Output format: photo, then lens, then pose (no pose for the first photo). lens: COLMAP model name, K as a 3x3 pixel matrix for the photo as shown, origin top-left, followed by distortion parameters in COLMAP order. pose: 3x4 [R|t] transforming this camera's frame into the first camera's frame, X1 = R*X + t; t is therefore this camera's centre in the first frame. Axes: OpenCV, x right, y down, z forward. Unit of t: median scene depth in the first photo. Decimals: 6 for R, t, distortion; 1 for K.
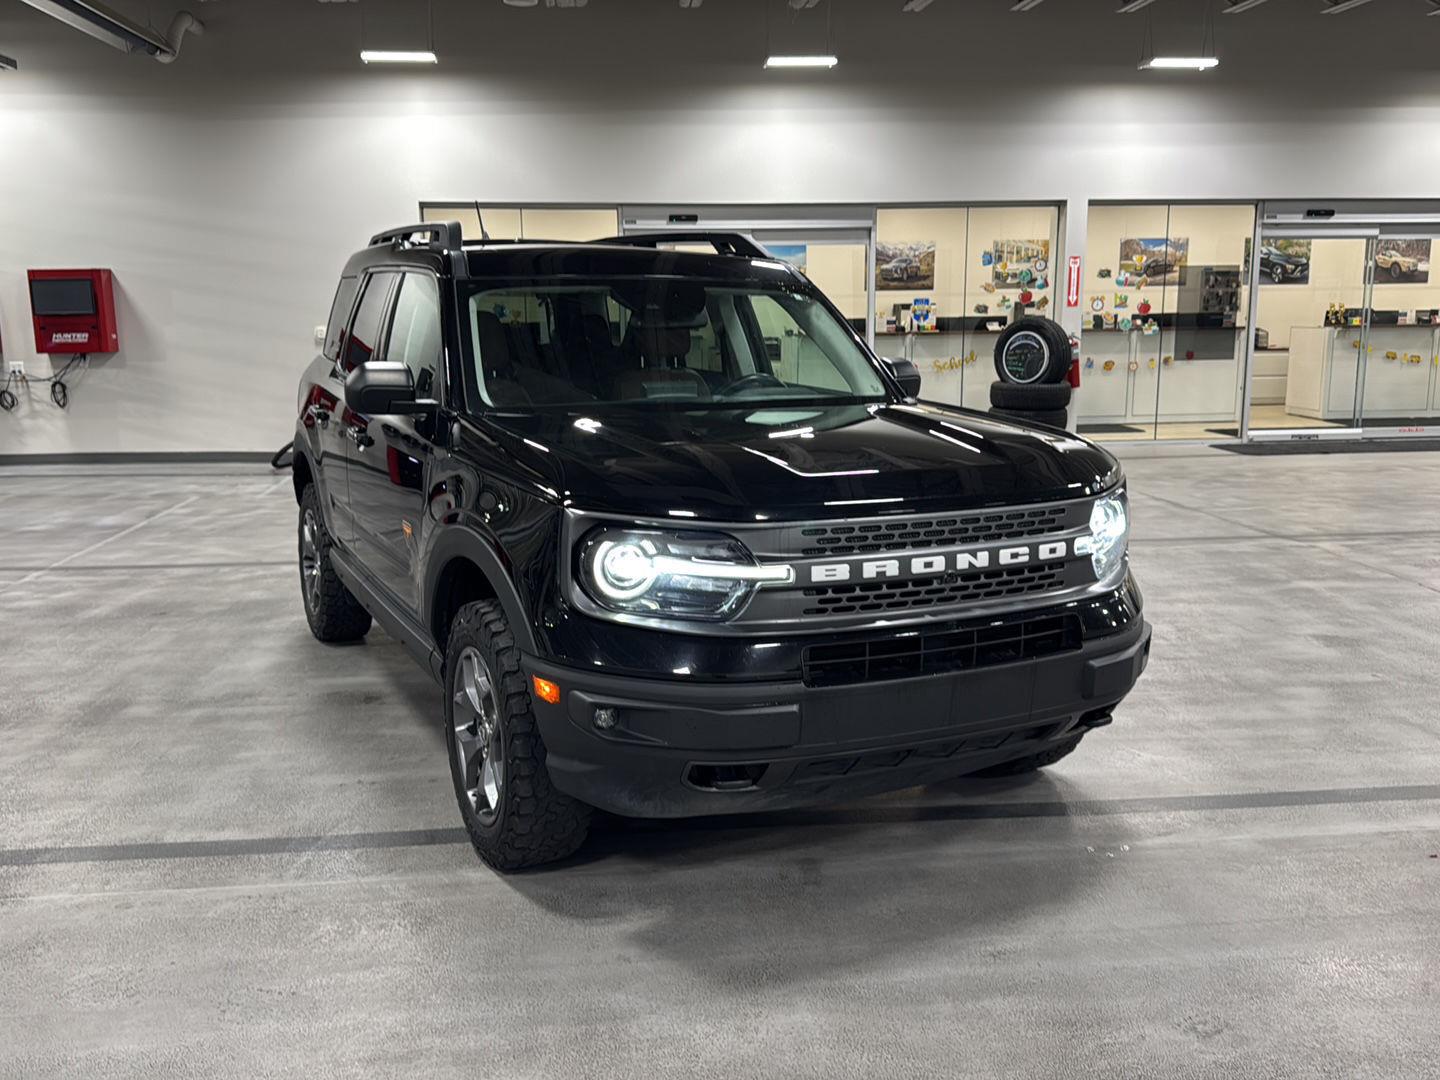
lens RADIAL K [[1283.0, 0, 717.4], [0, 1283.0, 548.8], [0, 0, 1]] dist [0.131962, -0.250839]
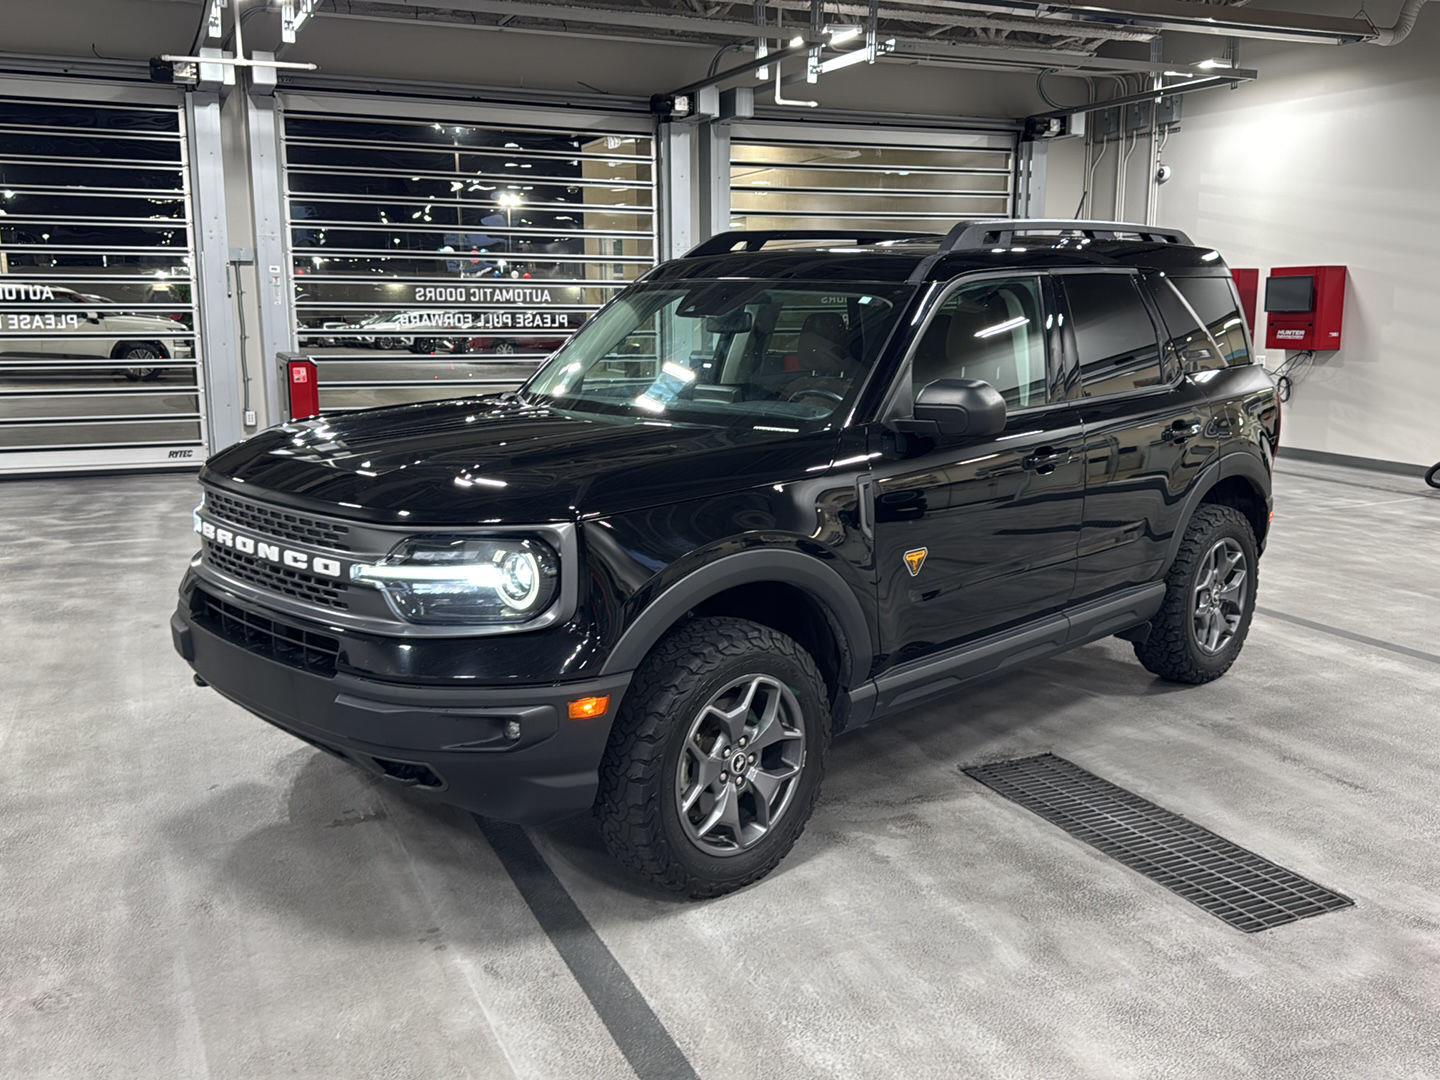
lens RADIAL K [[1283.0, 0, 723.4], [0, 1283.0, 545.5], [0, 0, 1]] dist [0.131962, -0.250839]
pose [[0.315242, 0.182851, -0.931229, 0.983860], [-0.180798, 0.974862, 0.130214, -0.152371], [0.931630, 0.127316, 0.340377, 0.744667]]
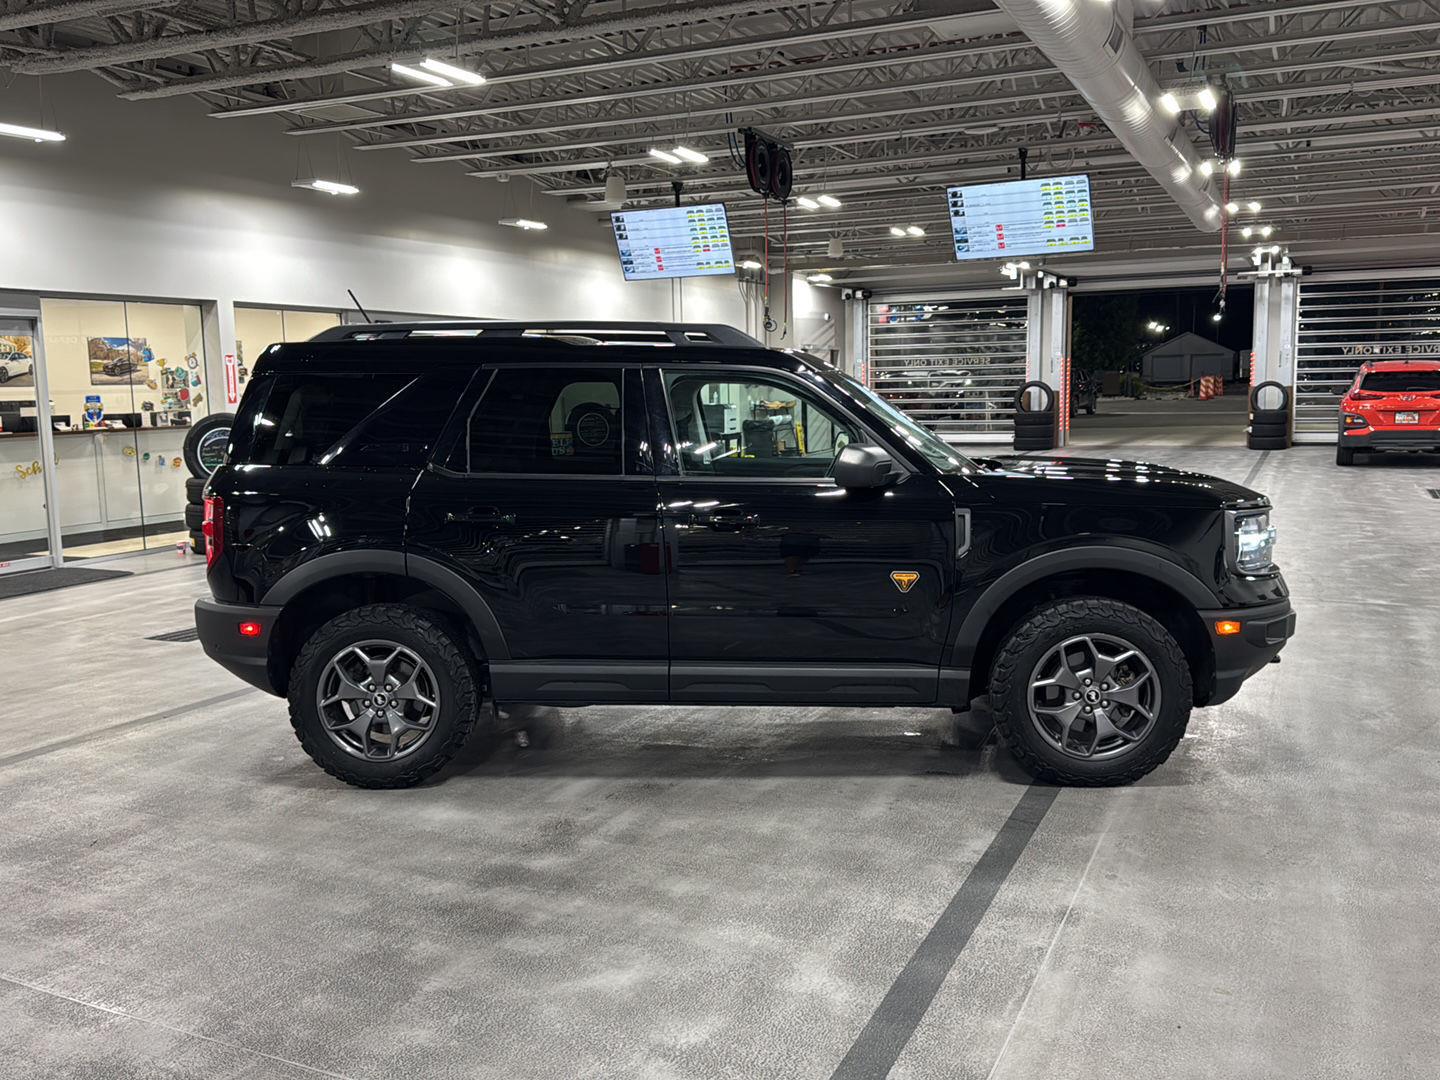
lens RADIAL K [[1283.0, 0, 724.4], [0, 1283.0, 548.7], [0, 0, 1]] dist [0.131962, -0.250839]
pose [[0.498715, -0.112507, 0.859434, -1.334775], [0.177409, 0.983798, 0.025840, -0.100856], [-0.848416, 0.139584, 0.510594, 0.518693]]
